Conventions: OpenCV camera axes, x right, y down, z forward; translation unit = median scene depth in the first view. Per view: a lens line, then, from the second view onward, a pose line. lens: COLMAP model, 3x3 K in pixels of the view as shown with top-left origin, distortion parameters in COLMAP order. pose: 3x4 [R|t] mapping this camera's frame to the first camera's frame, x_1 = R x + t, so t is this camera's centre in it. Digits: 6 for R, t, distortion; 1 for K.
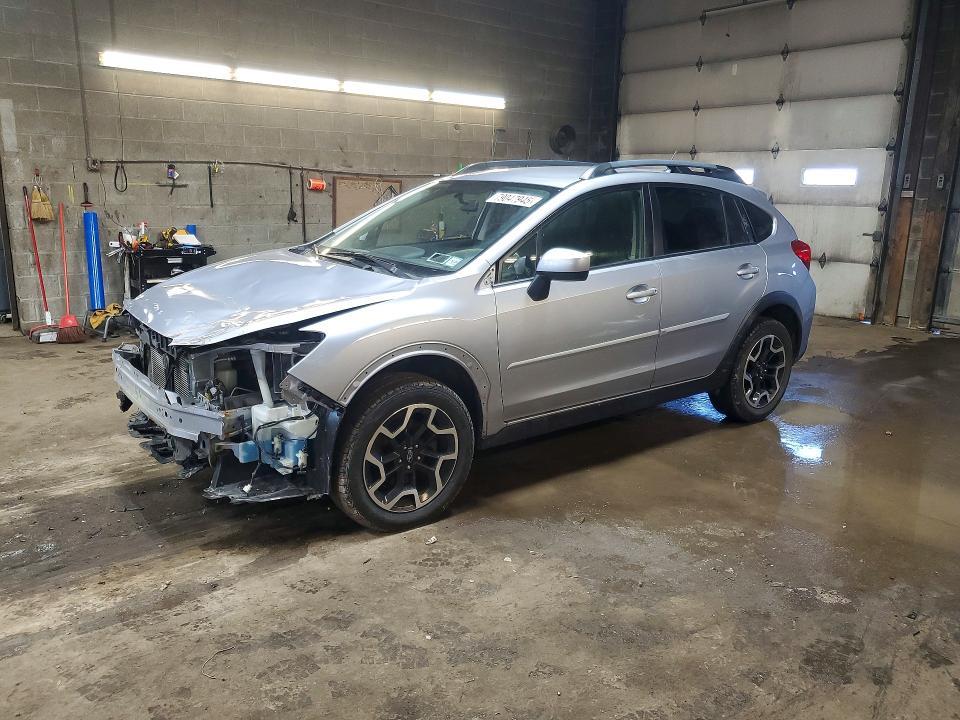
lens RADIAL K [[762.8, 0, 484.6], [0, 762.8, 359.8], [0, 0, 1]] dist [0.019779, 0.007338]
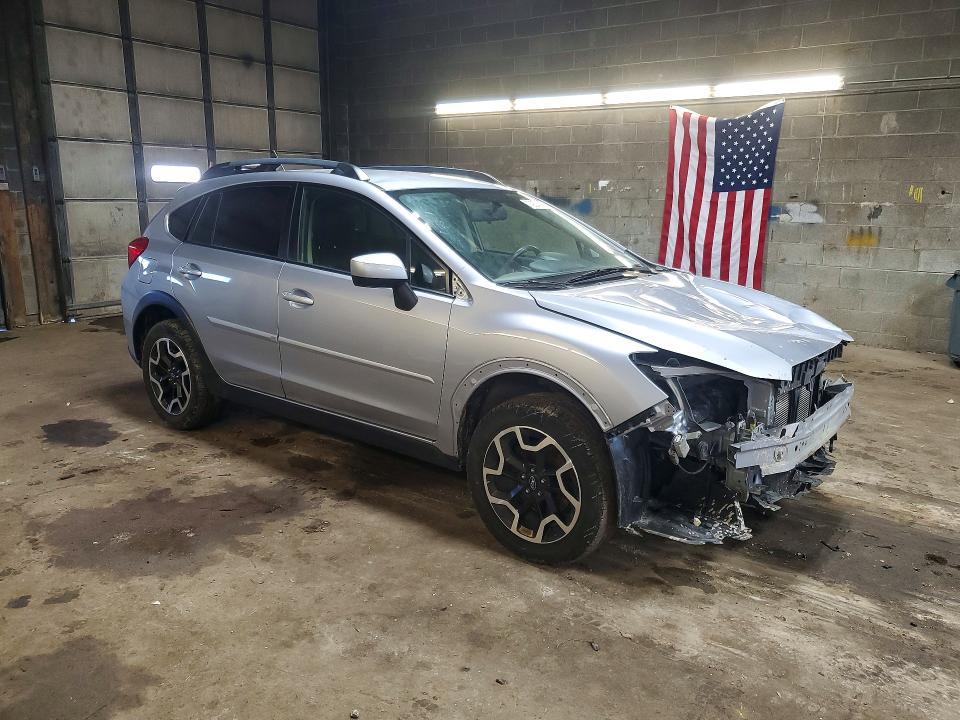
lens RADIAL K [[762.8, 0, 484.6], [0, 762.8, 359.8], [0, 0, 1]] dist [0.019779, 0.007338]
pose [[-0.260991, -0.232773, 0.936857, -1.112921], [0.202989, 0.935561, 0.289000, -0.357188], [-0.943758, 0.265598, -0.196922, 1.441721]]
